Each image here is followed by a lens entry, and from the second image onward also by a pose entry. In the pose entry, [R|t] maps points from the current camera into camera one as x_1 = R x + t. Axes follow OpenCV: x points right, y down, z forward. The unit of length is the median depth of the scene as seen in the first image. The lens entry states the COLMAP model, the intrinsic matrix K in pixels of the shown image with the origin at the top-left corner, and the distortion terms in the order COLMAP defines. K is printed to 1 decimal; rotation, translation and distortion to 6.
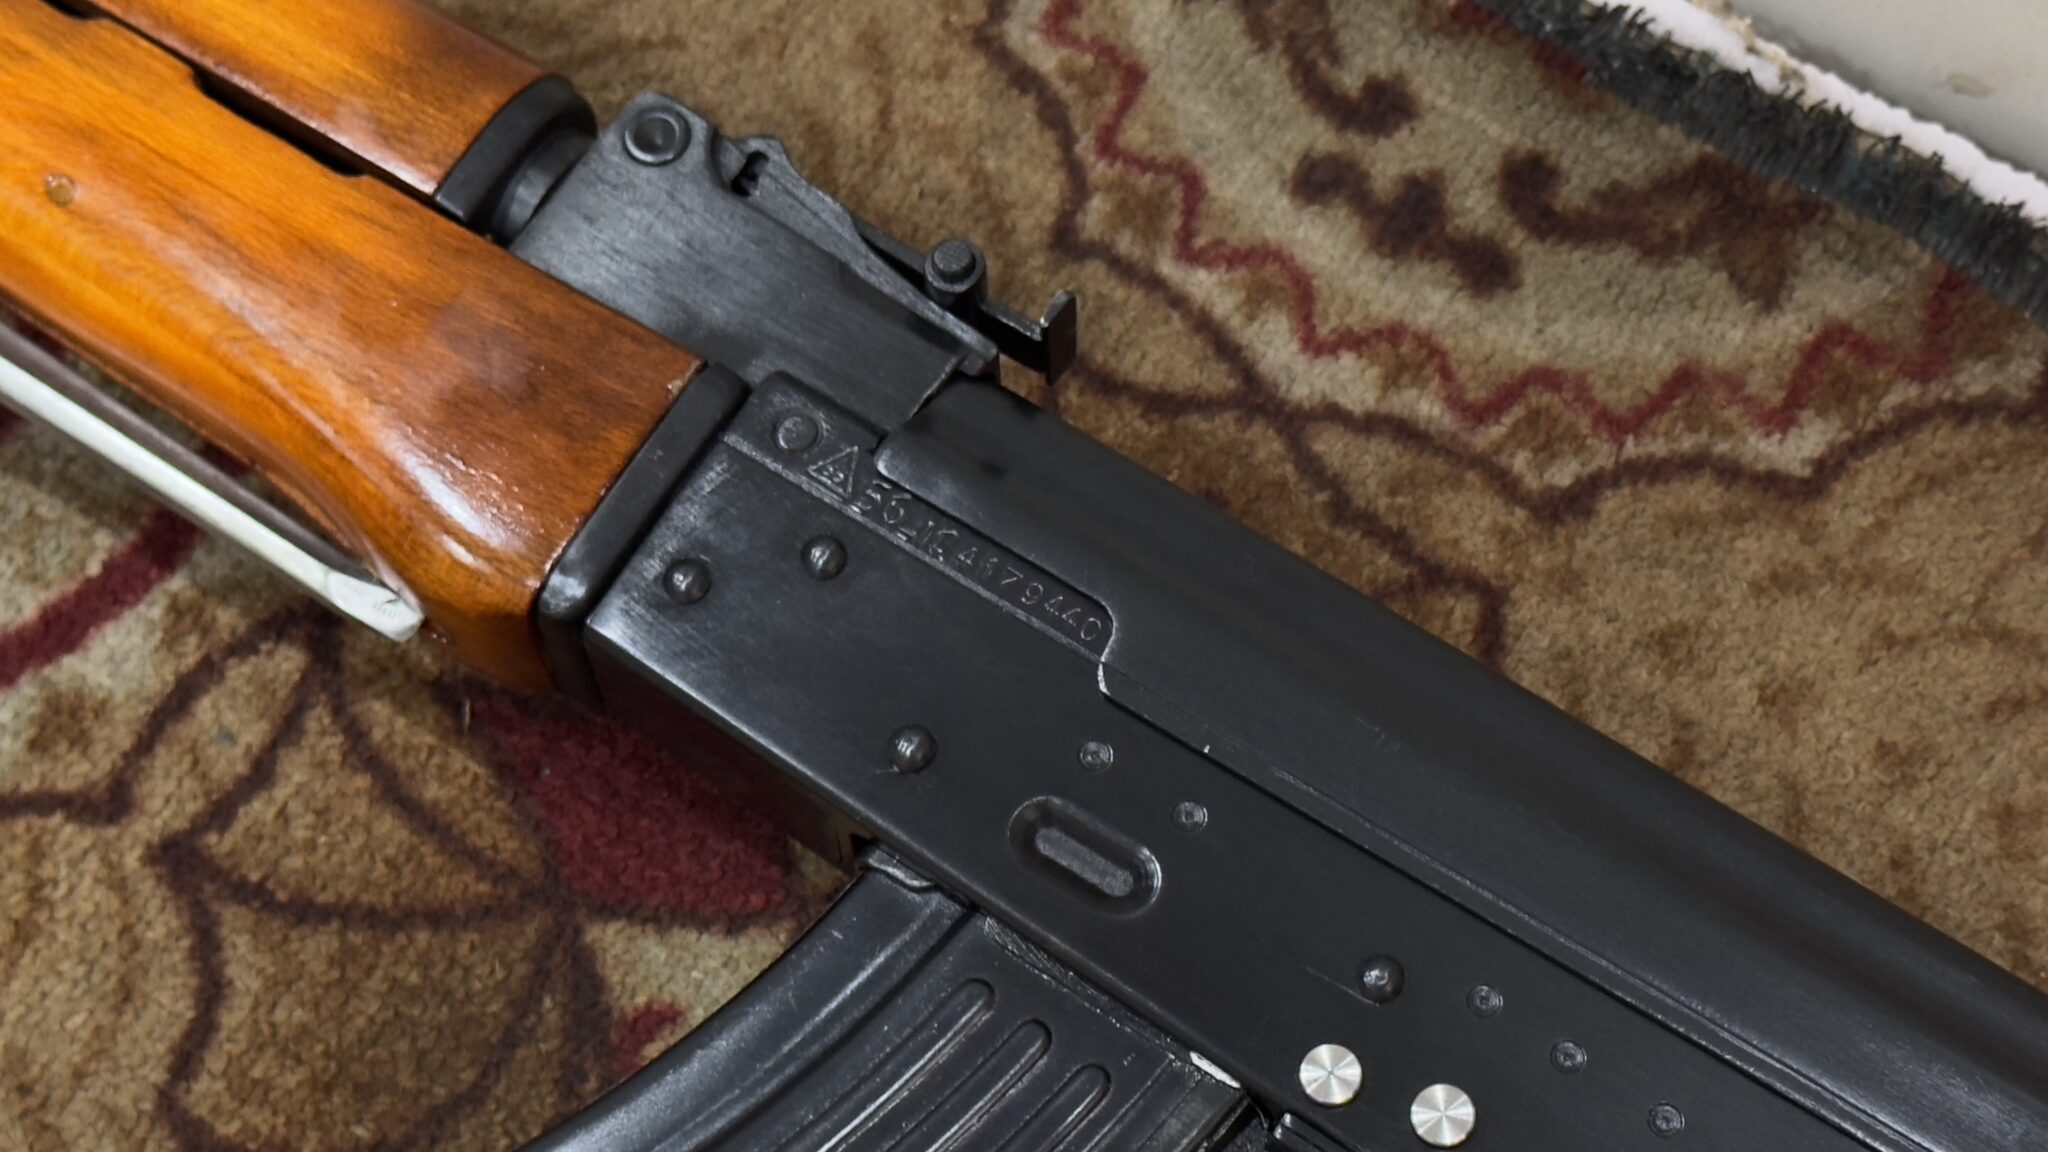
lens RADIAL K [[4051.4, 0, 1024.0], [0, 4051.4, 576.0], [0, 0, 1]] dist [0.155914, -0.231599]
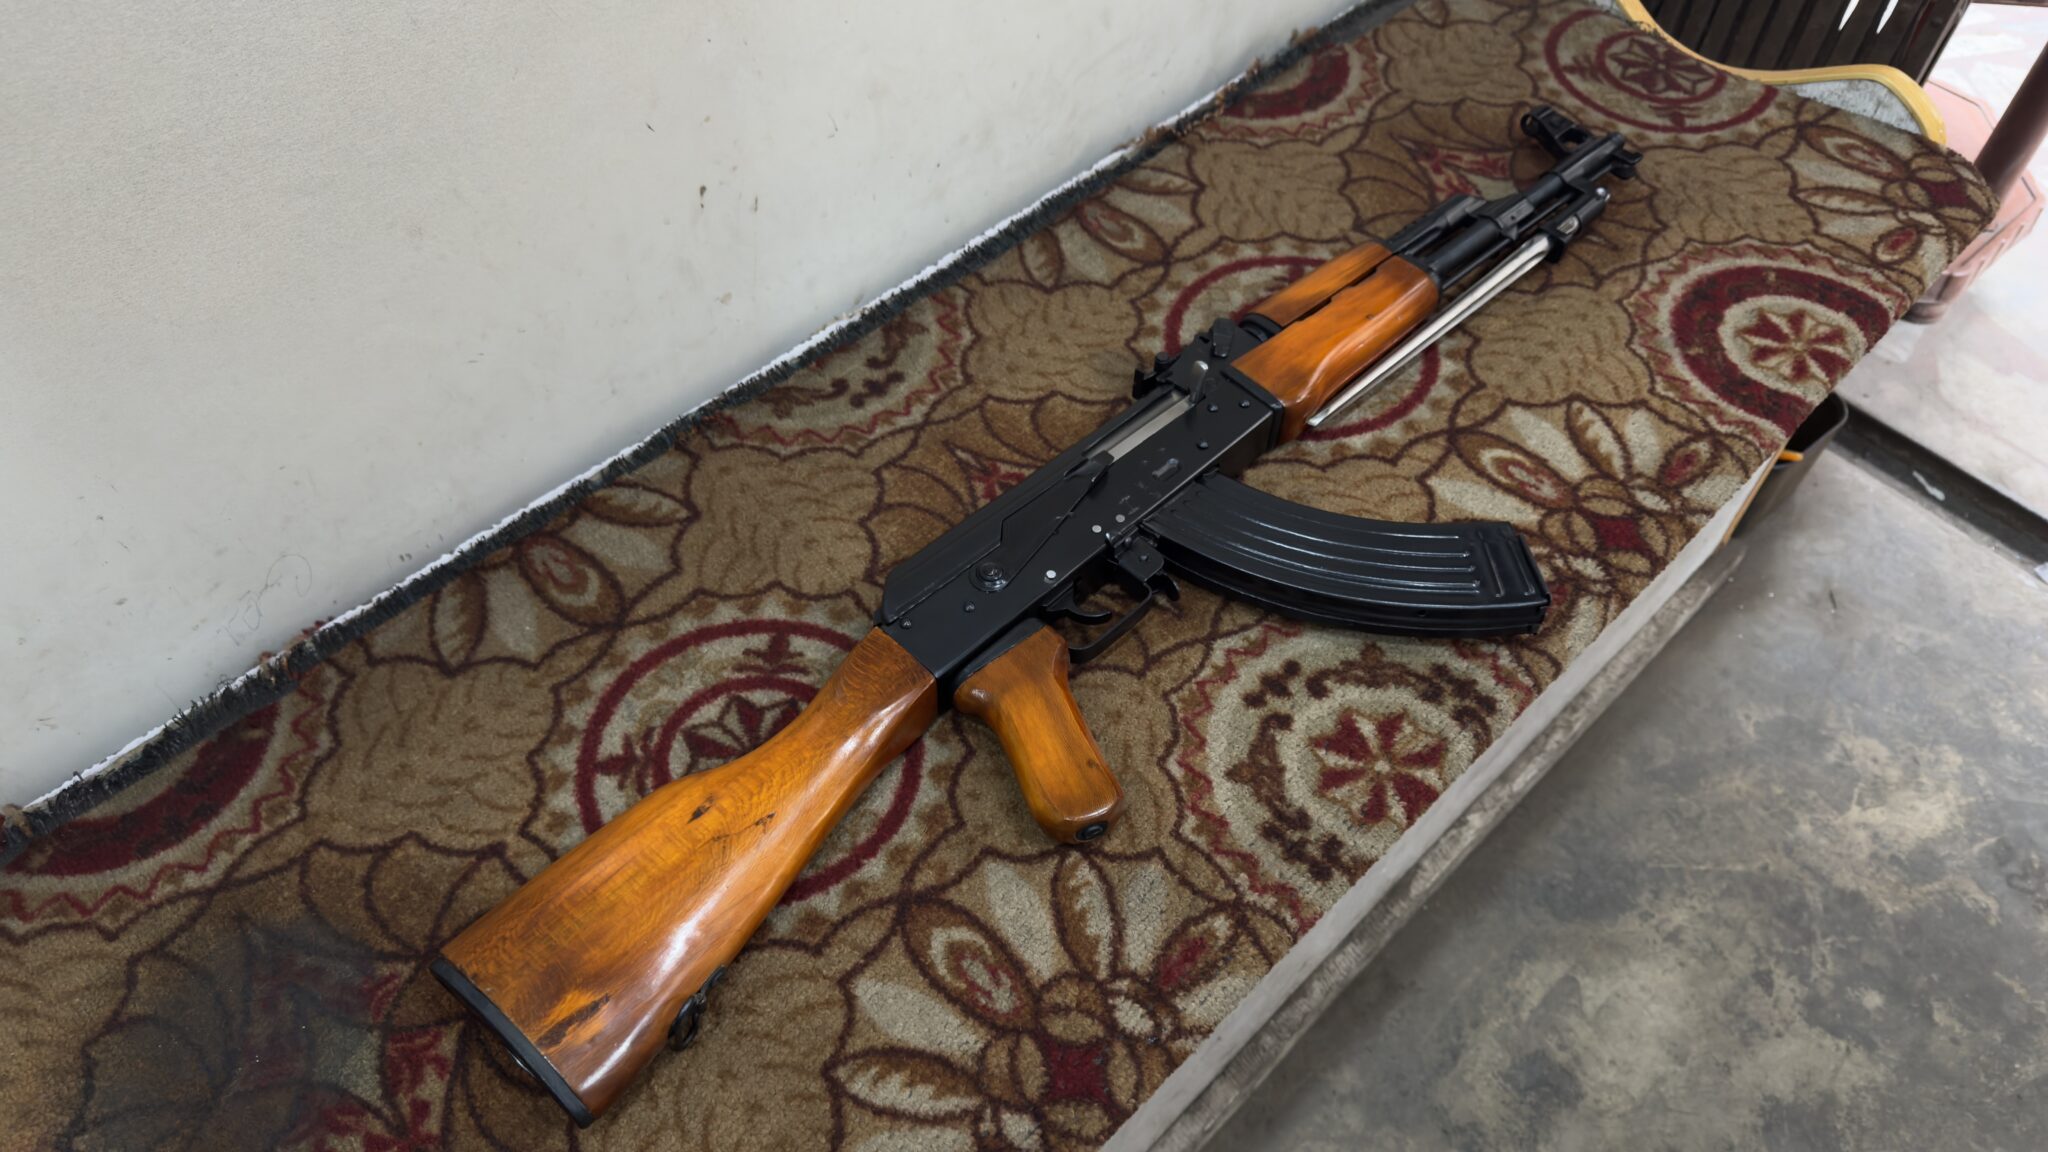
lens RADIAL K [[1454.0, 0, 1011.6], [0, 1454.0, 572.2], [0, 0, 1]] dist [0.183874, -0.457632]
pose [[0.212516, -0.758168, 0.616456, -0.880836], [0.850667, 0.453979, 0.265084, -0.274114], [-0.480836, 0.468064, 0.741426, 0.016327]]
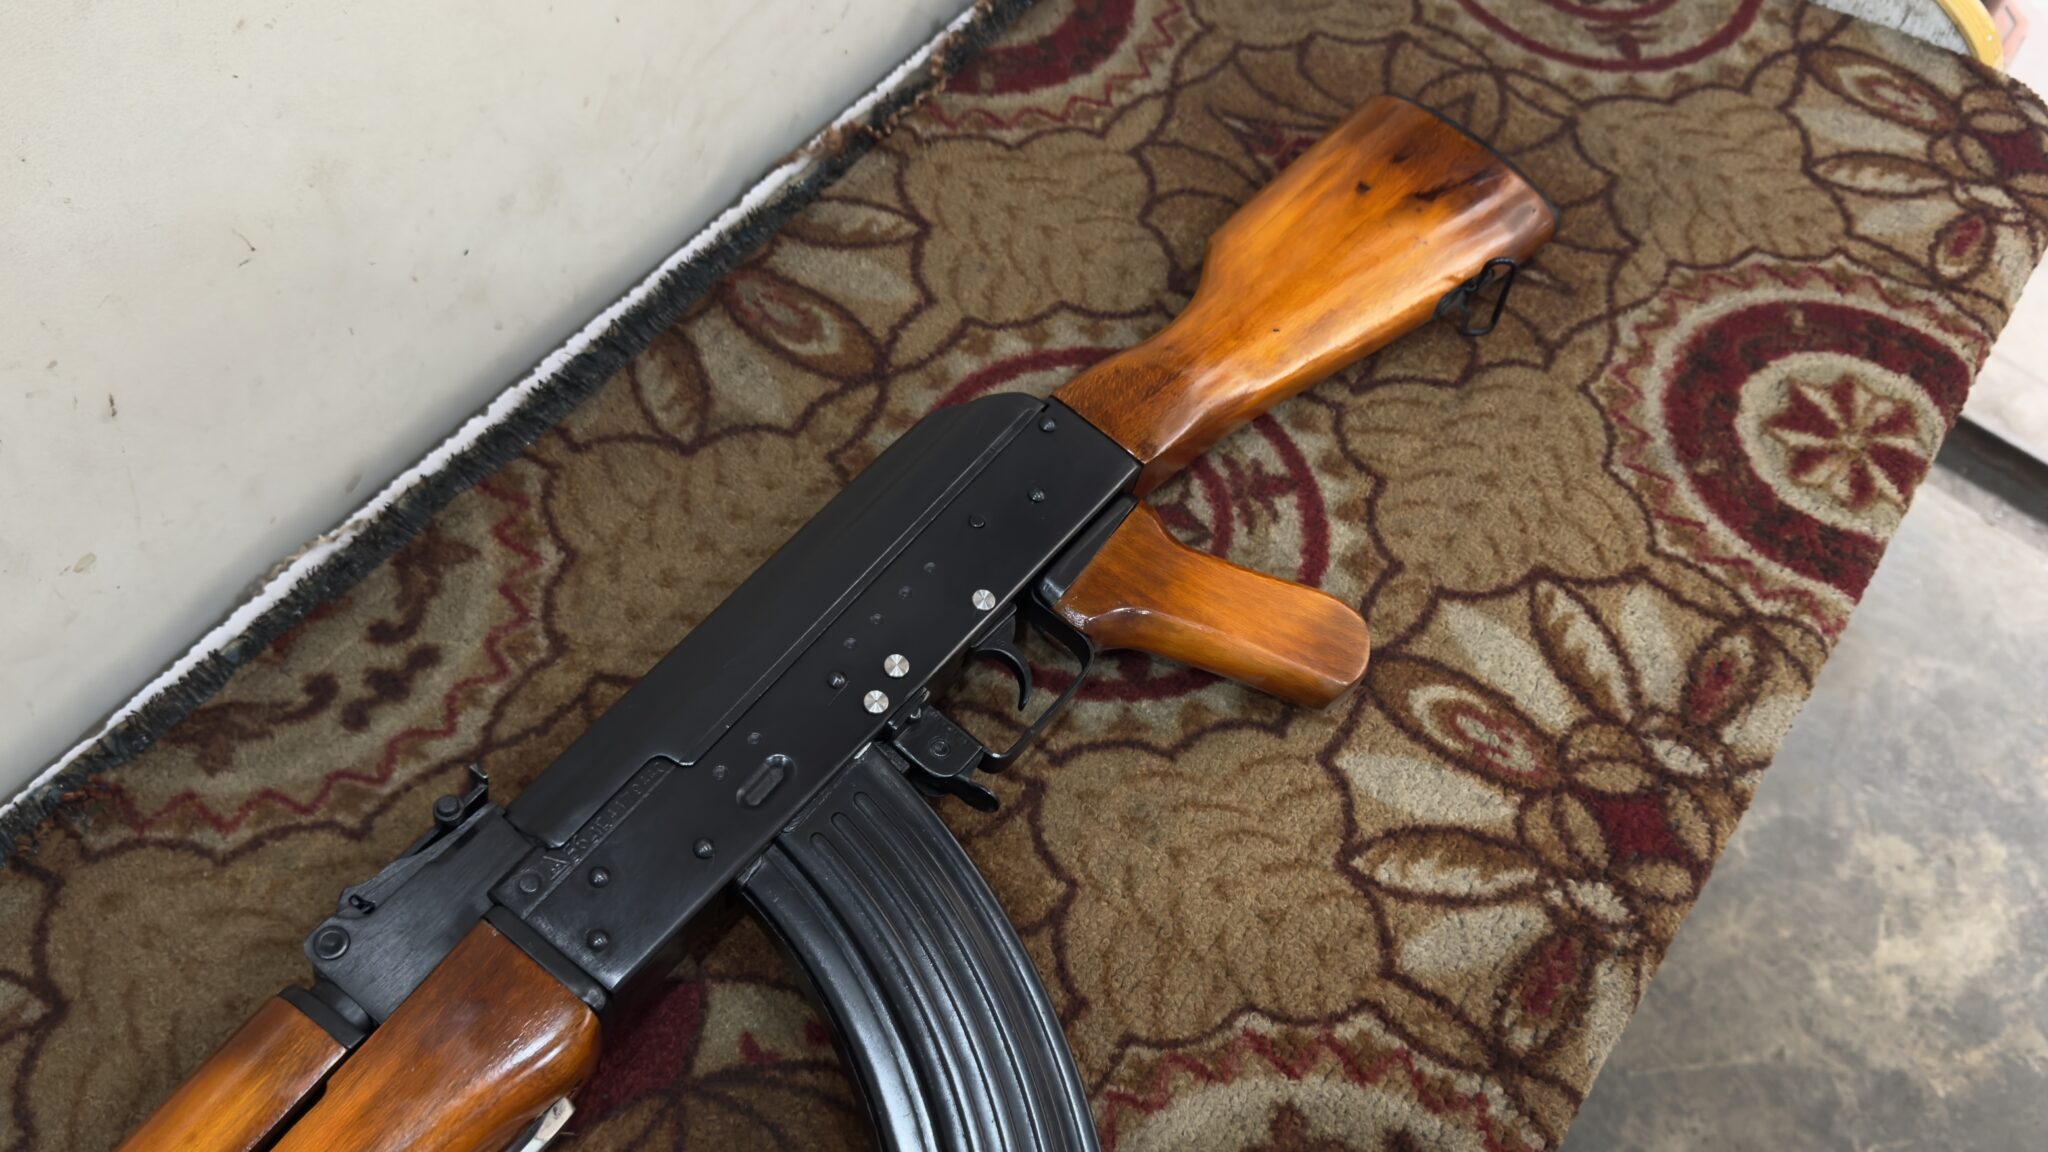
lens RADIAL K [[1778.6, 0, 1024.0], [0, 1778.6, 583.6], [0, 0, 1]] dist [0.195925, -0.497702]
pose [[0.040573, -0.827280, 0.560323, -0.394949], [0.834409, 0.336543, 0.436463, -0.252240], [-0.549650, 0.449830, 0.703945, 0.134147]]
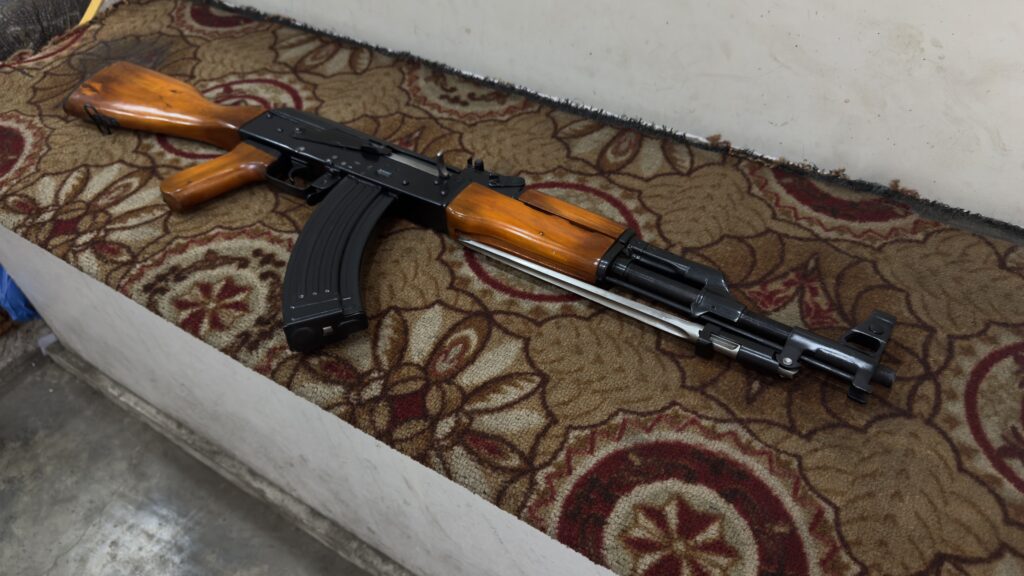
lens RADIAL K [[724.0, 0, 512.0], [0, 724.0, 288.0], [0, 0, 1]] dist [0.155577, -0.346823]
pose [[0.998872, -0.041509, -0.023040, 0.222583], [0.033338, 0.958809, -0.282089, 0.632146], [0.033800, 0.281003, 0.959112, -0.159310]]
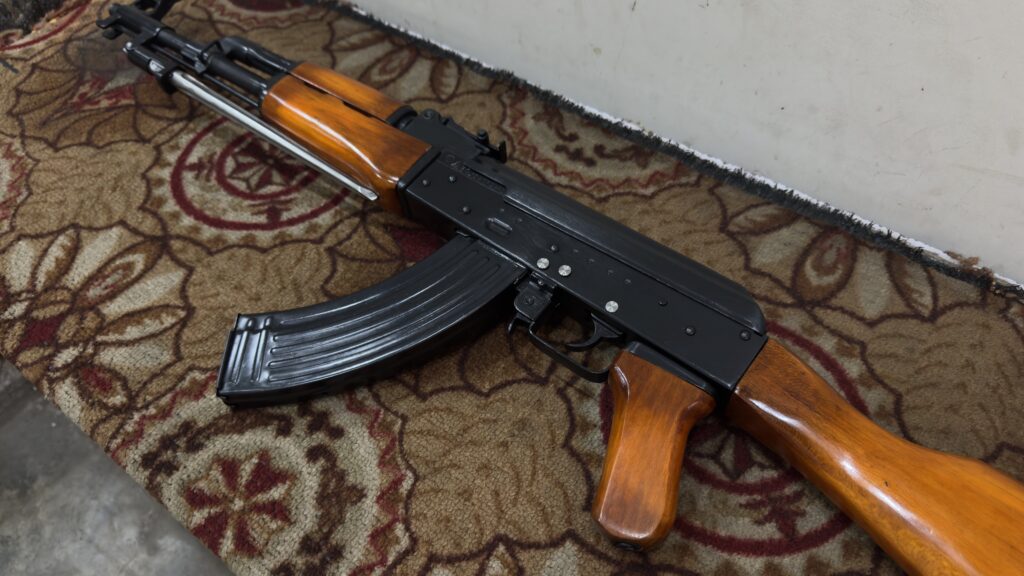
lens RADIAL K [[722.1, 0, 510.8], [0, 722.1, 299.4], [0, 0, 1]] dist [0.143294, -0.317054]
pose [[0.997520, 0.029492, -0.063912, 0.079632], [-0.040058, 0.984468, -0.170930, 0.271346], [0.057878, 0.173067, 0.983208, 0.109636]]
